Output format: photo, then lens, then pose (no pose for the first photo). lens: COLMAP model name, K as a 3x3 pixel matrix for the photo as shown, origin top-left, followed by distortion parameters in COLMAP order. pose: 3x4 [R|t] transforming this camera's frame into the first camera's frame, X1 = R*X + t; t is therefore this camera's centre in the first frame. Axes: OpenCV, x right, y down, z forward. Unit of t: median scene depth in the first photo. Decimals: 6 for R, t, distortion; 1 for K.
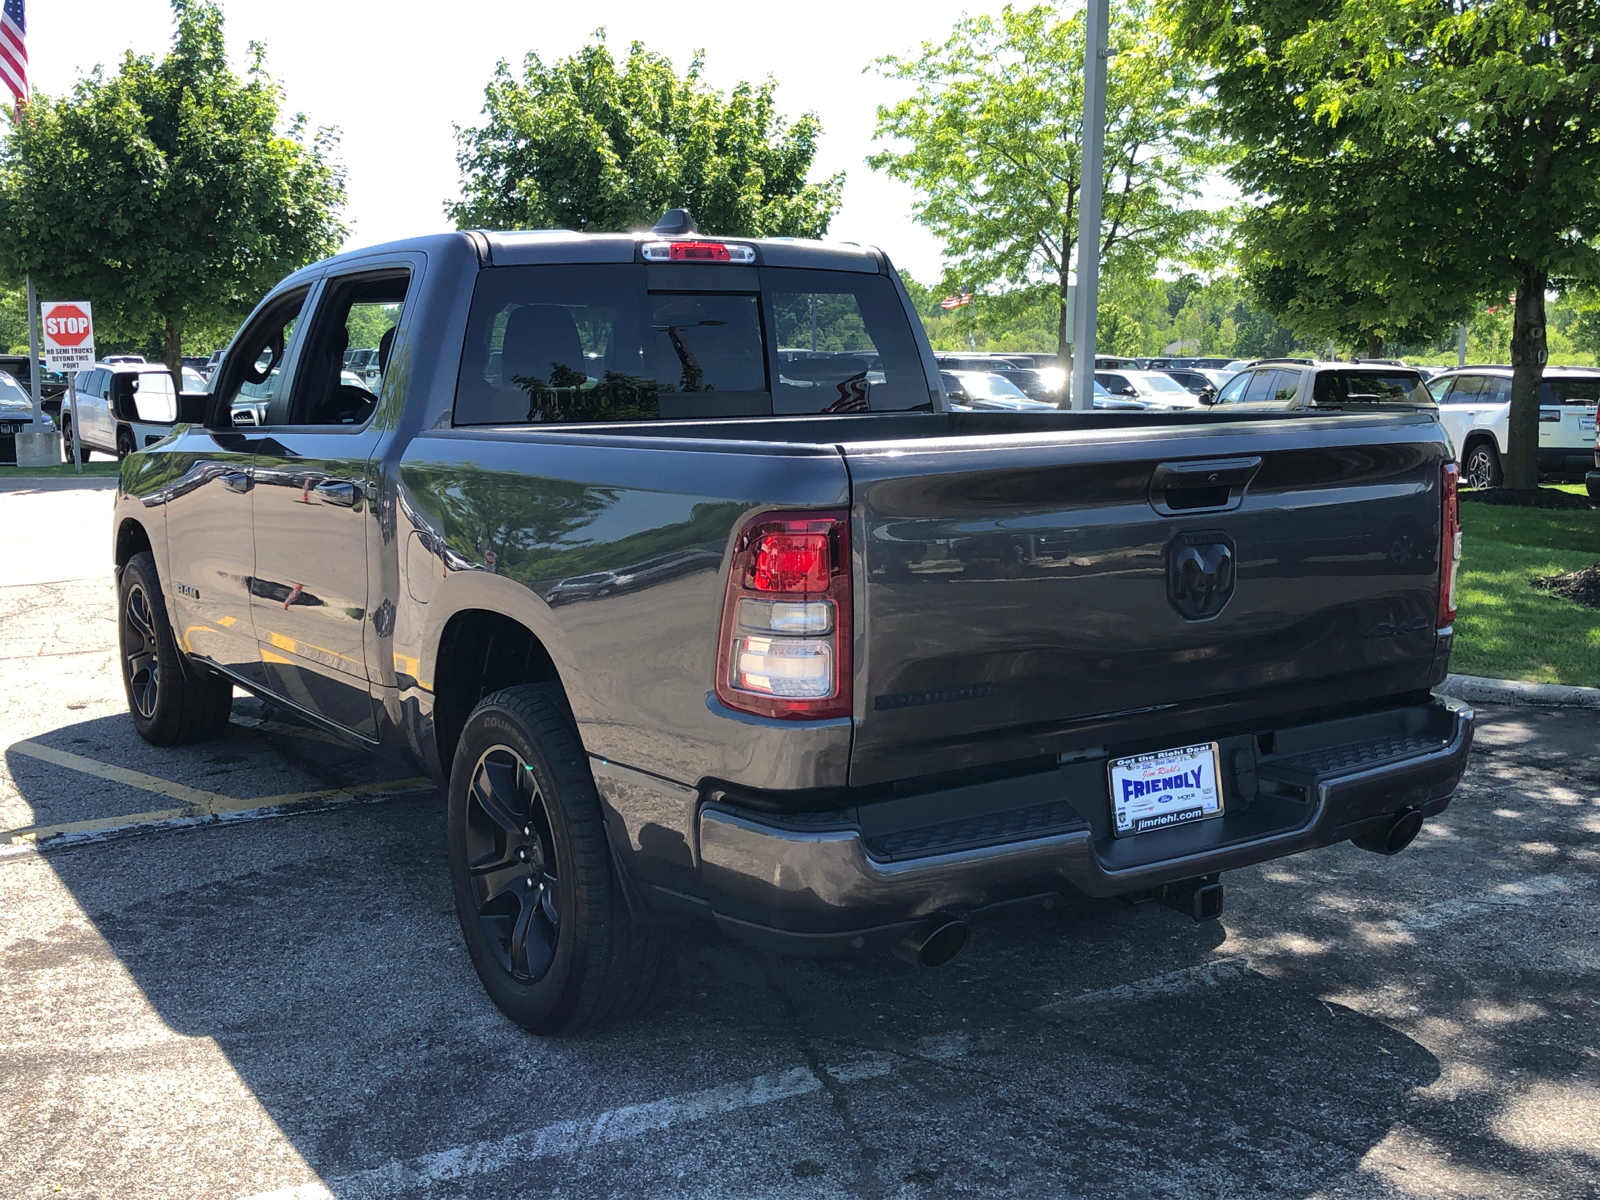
lens RADIAL K [[1707.5, 0, 800.0], [0, 1707.5, 600.0], [0, 0, 1]] dist [0.066606, -0.167544]
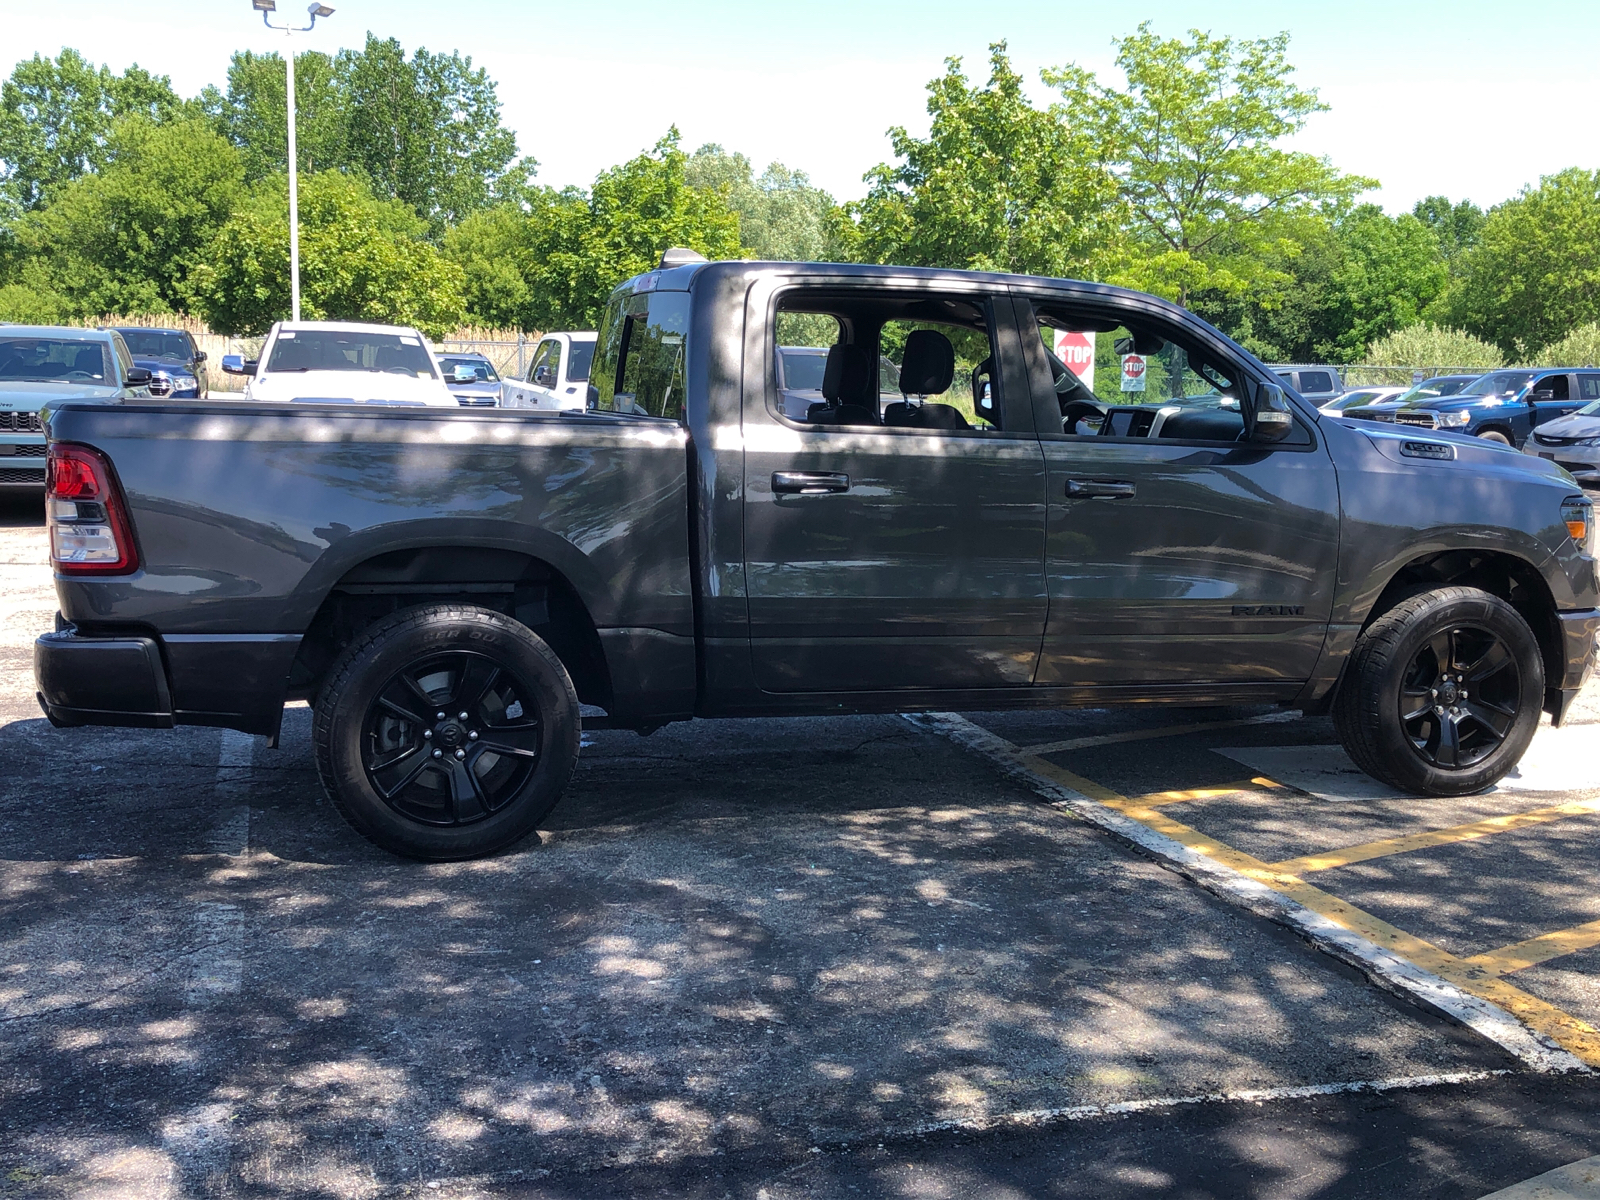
lens RADIAL K [[1725.5, 0, 800.0], [0, 1725.5, 600.0], [0, 0, 1]] dist [-0.015497, -0.003757]
pose [[-0.249340, 0.127044, -0.960047, 1.339451], [-0.142140, 0.975820, 0.166048, -0.229729], [0.957928, 0.177863, -0.225253, 1.670193]]
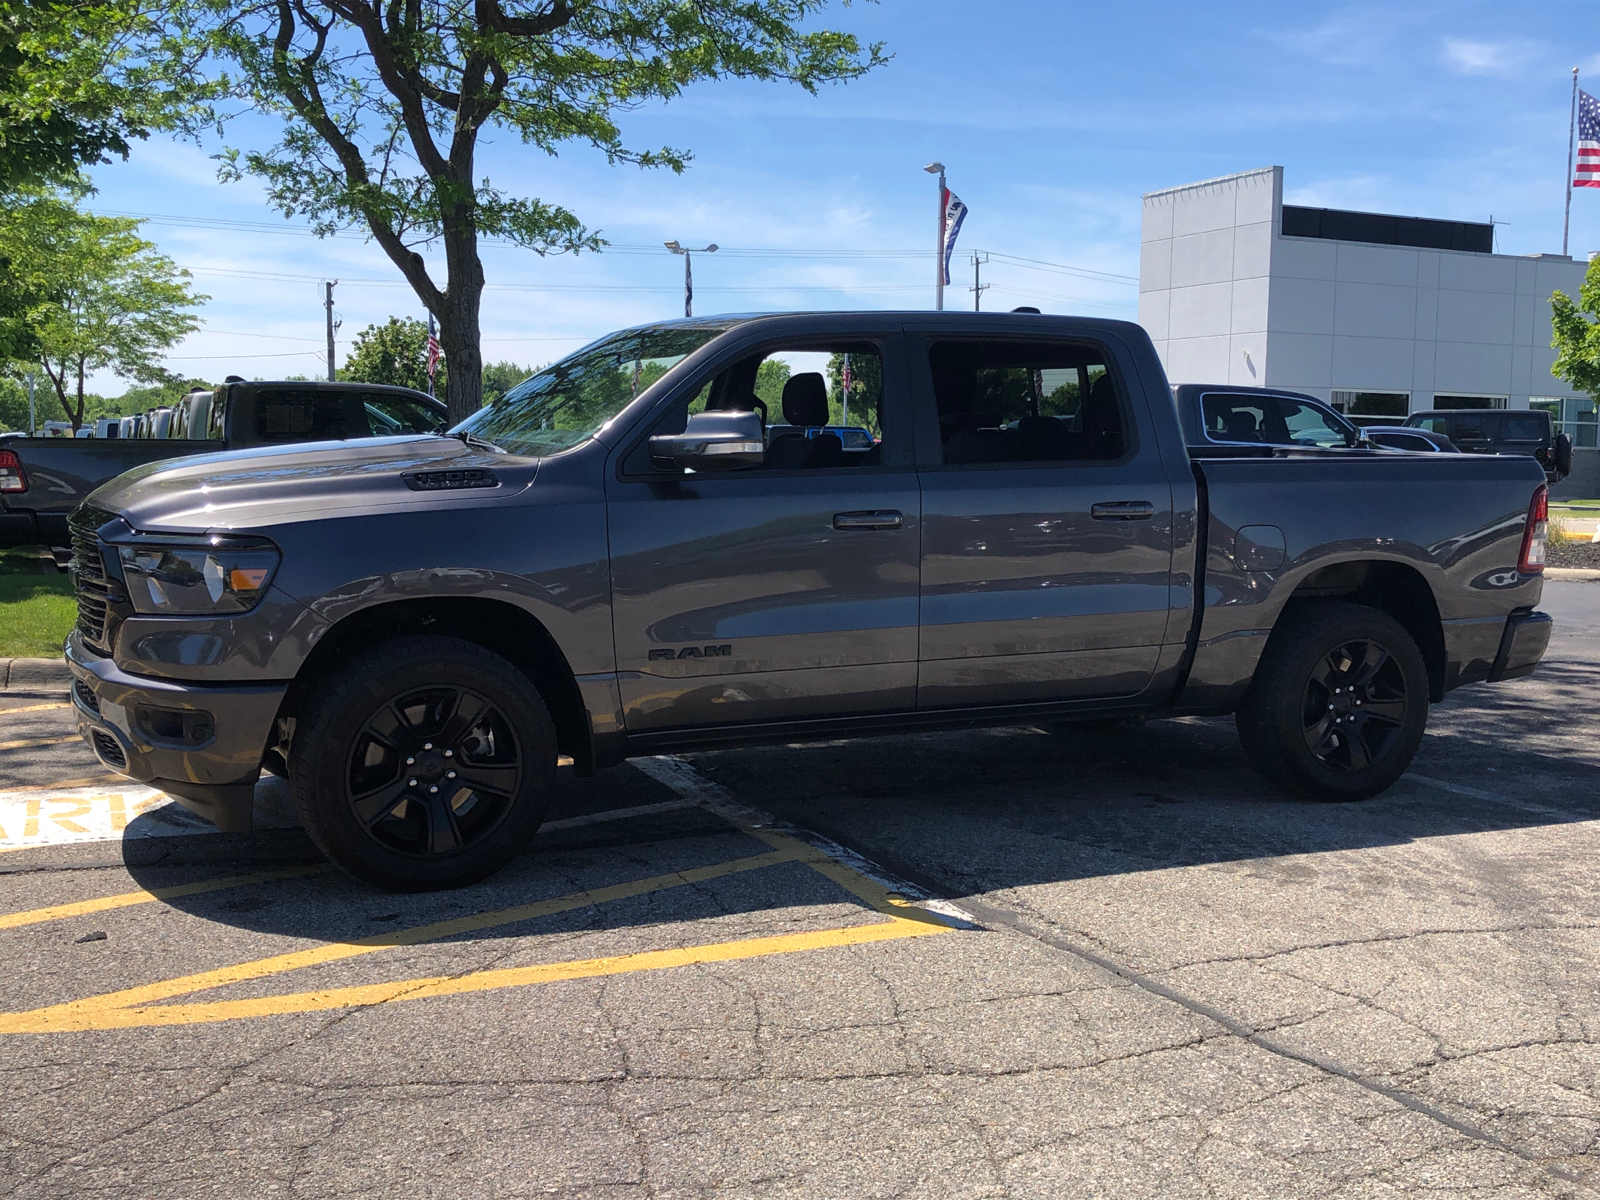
lens RADIAL K [[1693.9, 0, 800.0], [0, 1693.9, 600.0], [0, 0, 1]] dist [0.139082, -0.471212]
pose [[0.136801, -0.084520, 0.986986, -1.795788], [0.114976, 0.990974, 0.068925, -0.125859], [-0.983903, 0.104051, 0.145285, 1.194765]]
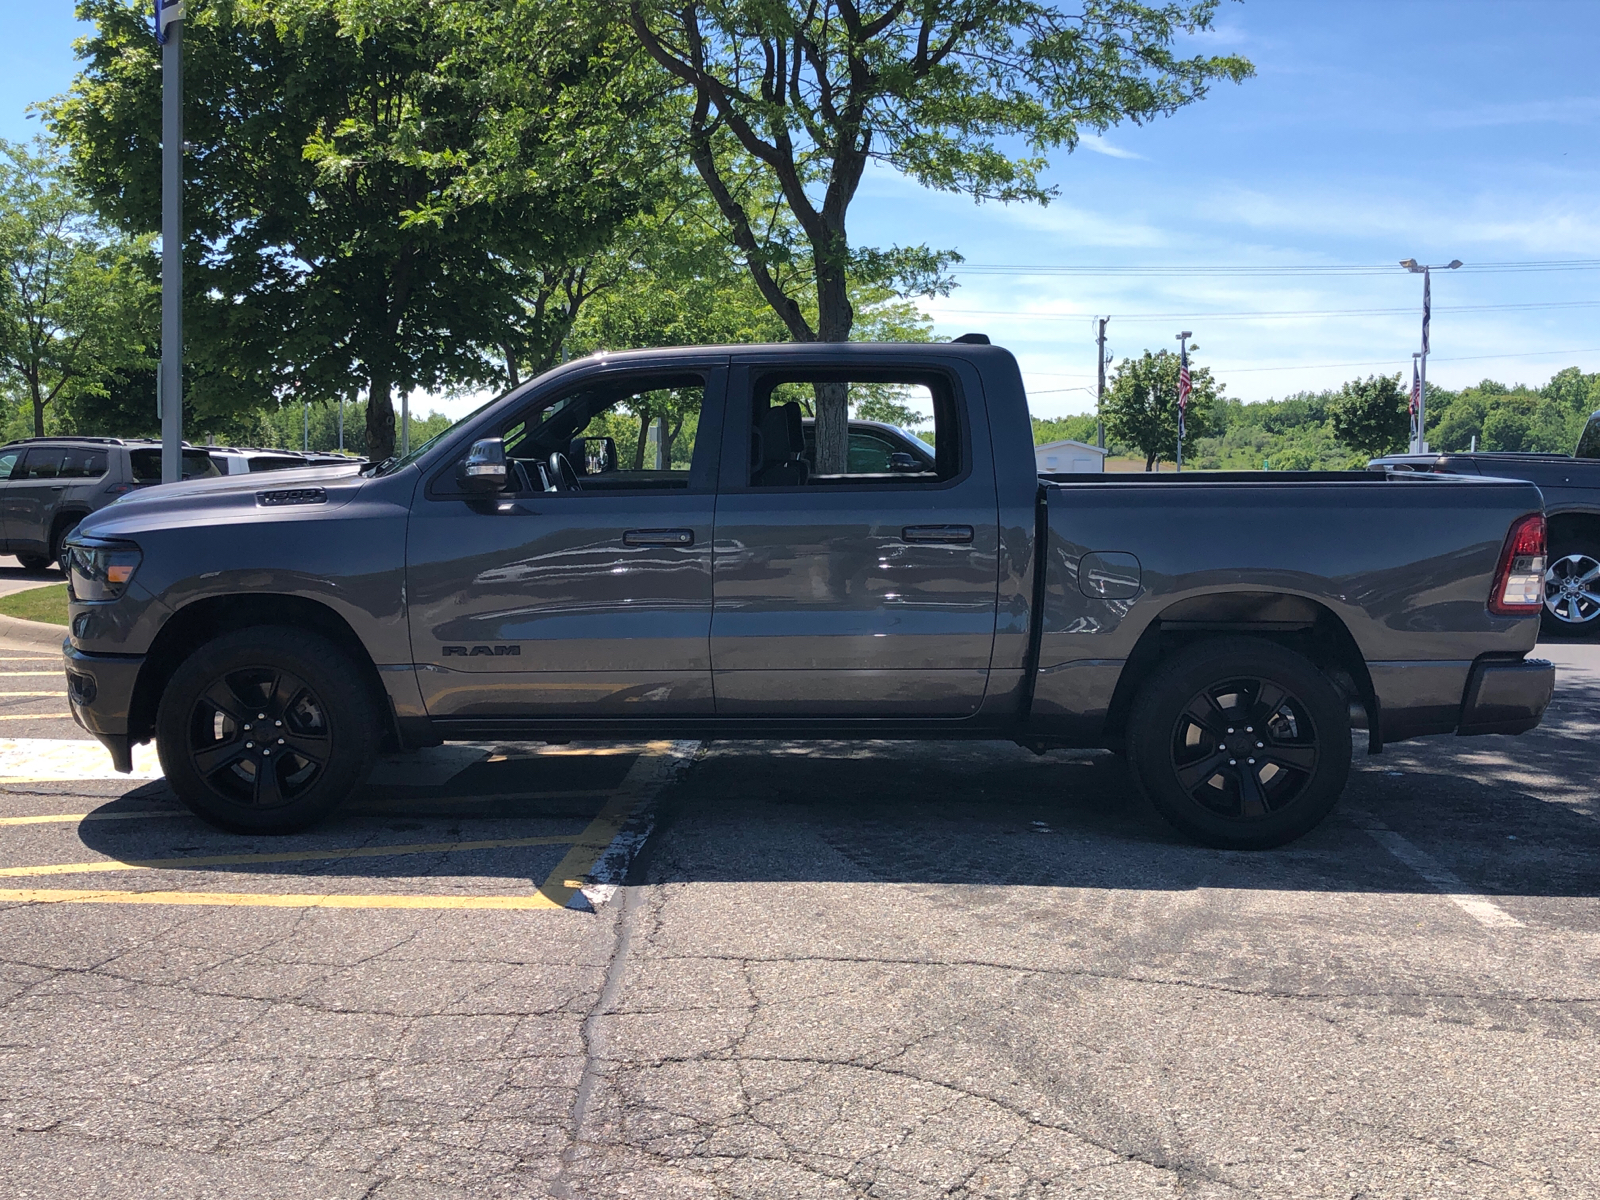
lens RADIAL K [[1693.9, 0, 800.0], [0, 1693.9, 600.0], [0, 0, 1]] dist [0.139082, -0.471212]
pose [[0.559601, -0.055158, 0.826925, -1.597305], [0.095232, 0.995453, 0.001953, -0.025980], [-0.823273, 0.077657, 0.562309, 0.399988]]
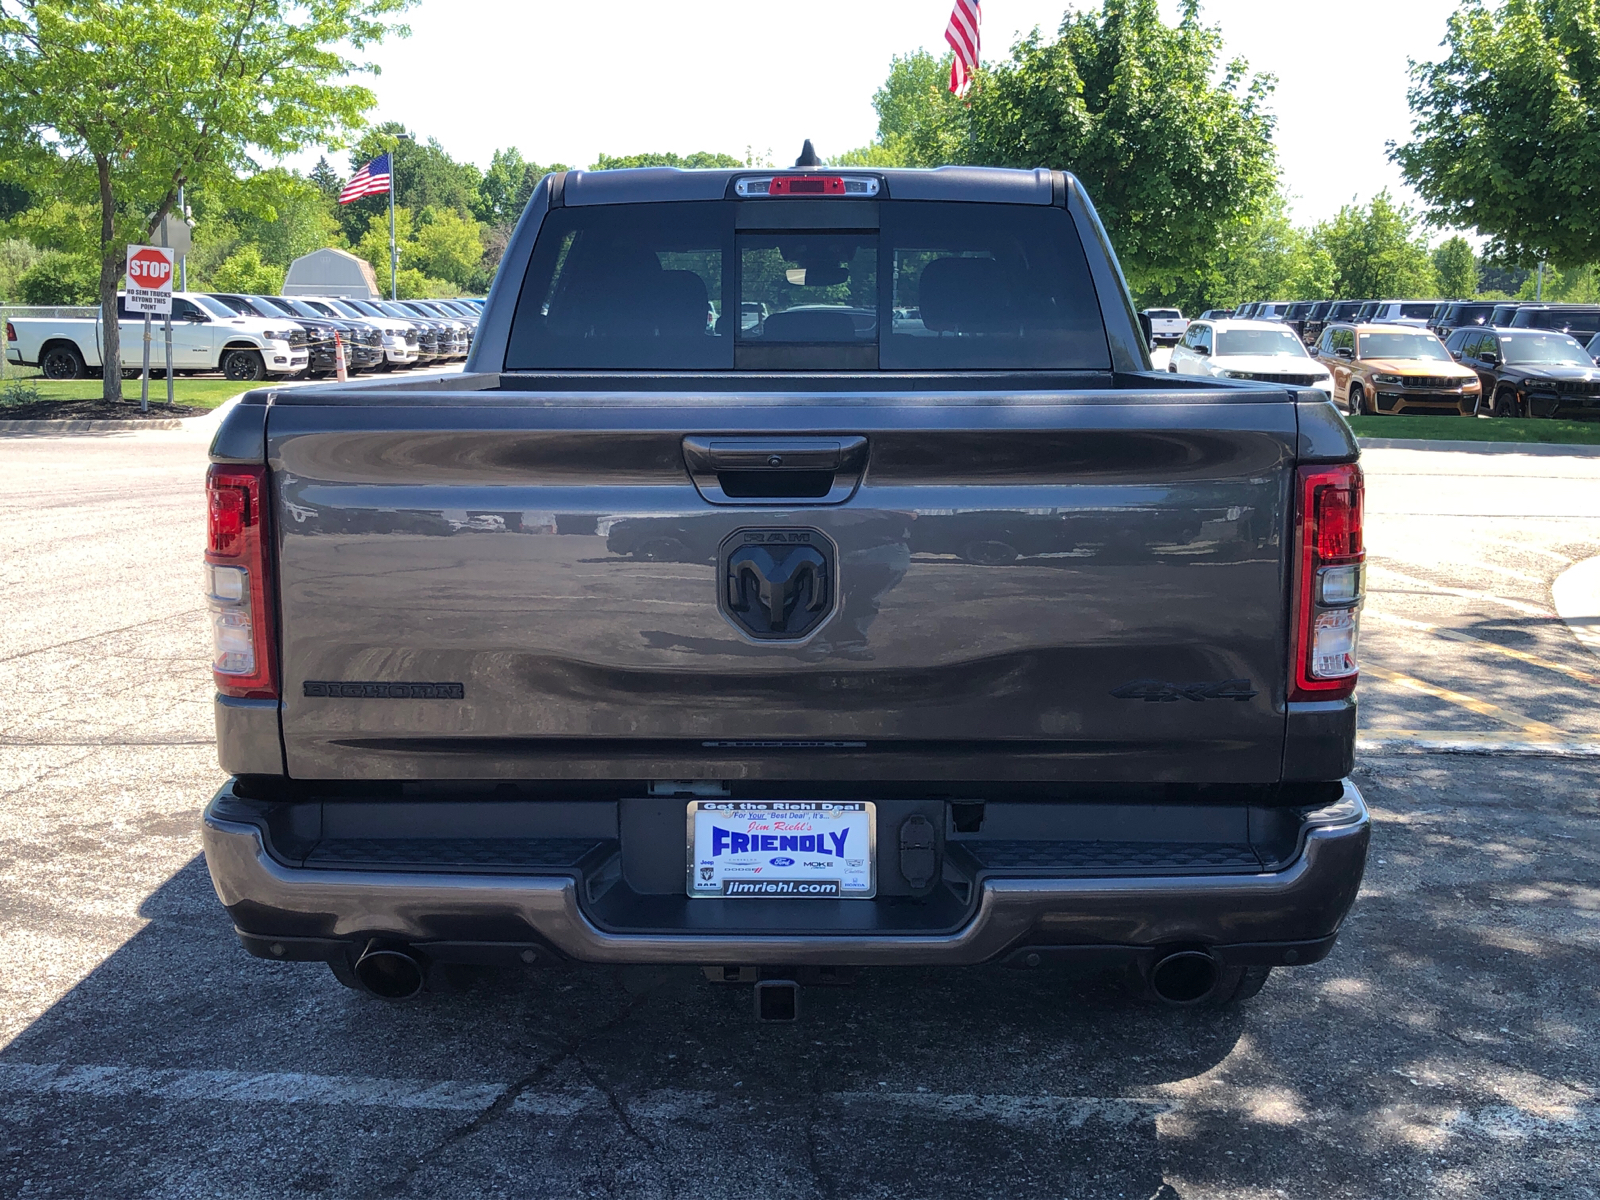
lens RADIAL K [[1724.2, 0, 794.3], [0, 1724.2, 571.5], [0, 0, 1]] dist [0.021639, -0.030682]
pose [[0.827538, 0.091993, -0.553821, 0.537741], [-0.086534, 0.995596, 0.036072, -0.038887], [0.554701, 0.018073, 0.831854, 0.280485]]
